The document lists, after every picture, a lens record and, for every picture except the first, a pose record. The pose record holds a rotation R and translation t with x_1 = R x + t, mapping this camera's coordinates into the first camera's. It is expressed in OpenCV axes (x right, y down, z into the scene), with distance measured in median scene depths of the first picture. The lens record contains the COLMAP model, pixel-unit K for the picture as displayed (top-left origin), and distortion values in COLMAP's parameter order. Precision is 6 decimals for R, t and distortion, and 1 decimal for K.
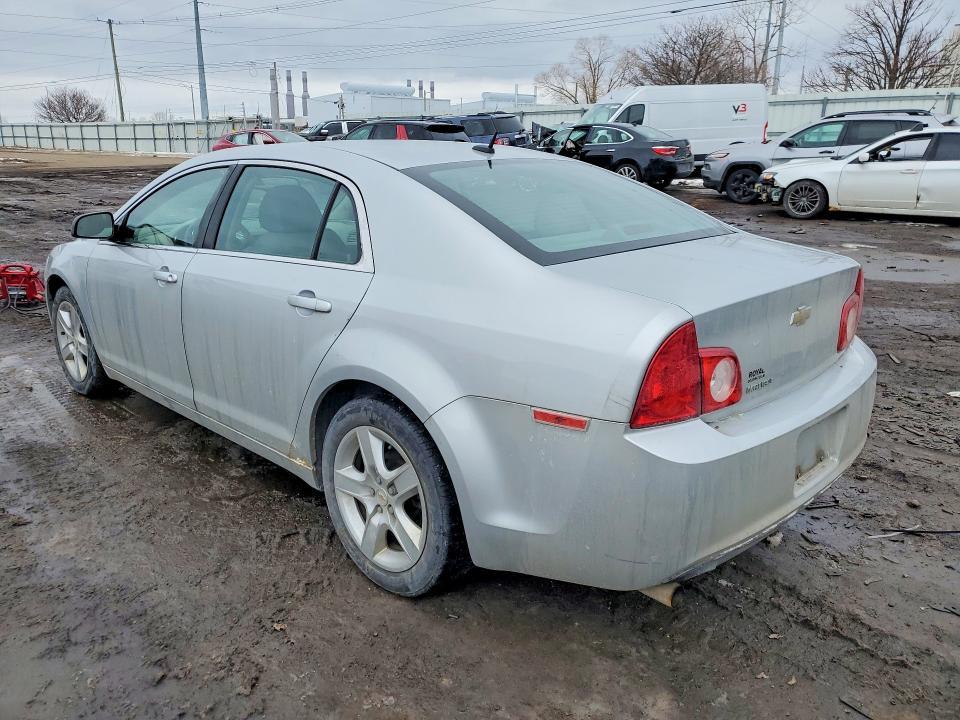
lens RADIAL K [[790.4, 0, 468.0], [0, 790.4, 358.0], [0, 0, 1]] dist [0.033666, -0.007818]
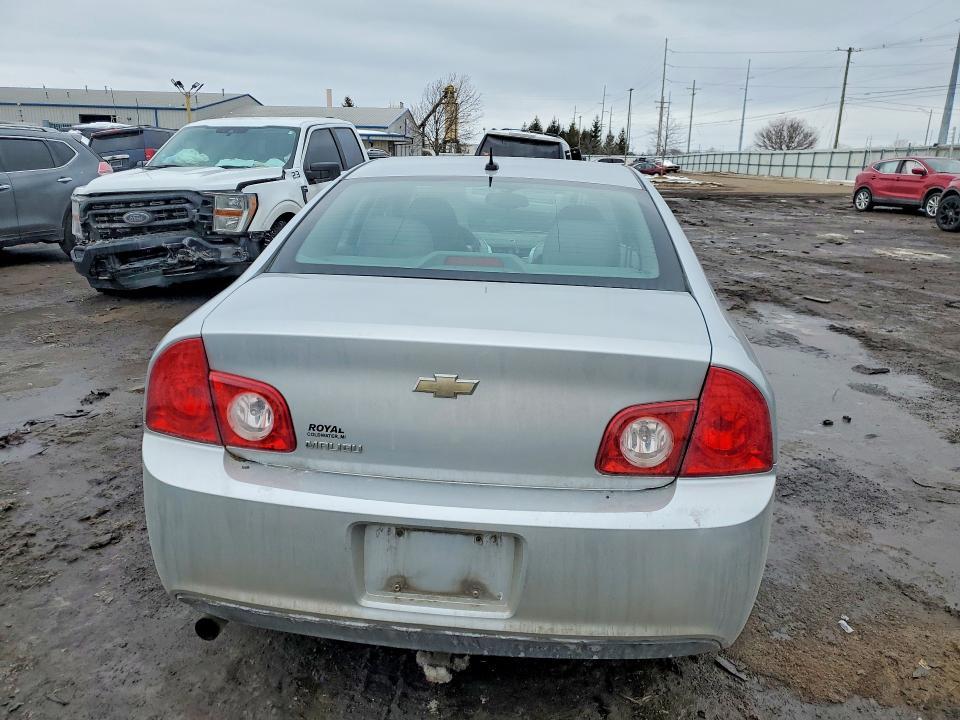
lens RADIAL K [[790.4, 0, 468.0], [0, 790.4, 358.0], [0, 0, 1]] dist [0.033666, -0.007818]
pose [[0.598721, 0.209829, -0.772985, 0.120783], [-0.236579, 0.968345, 0.079616, -0.017380], [0.765221, 0.135204, 0.629409, 0.065743]]
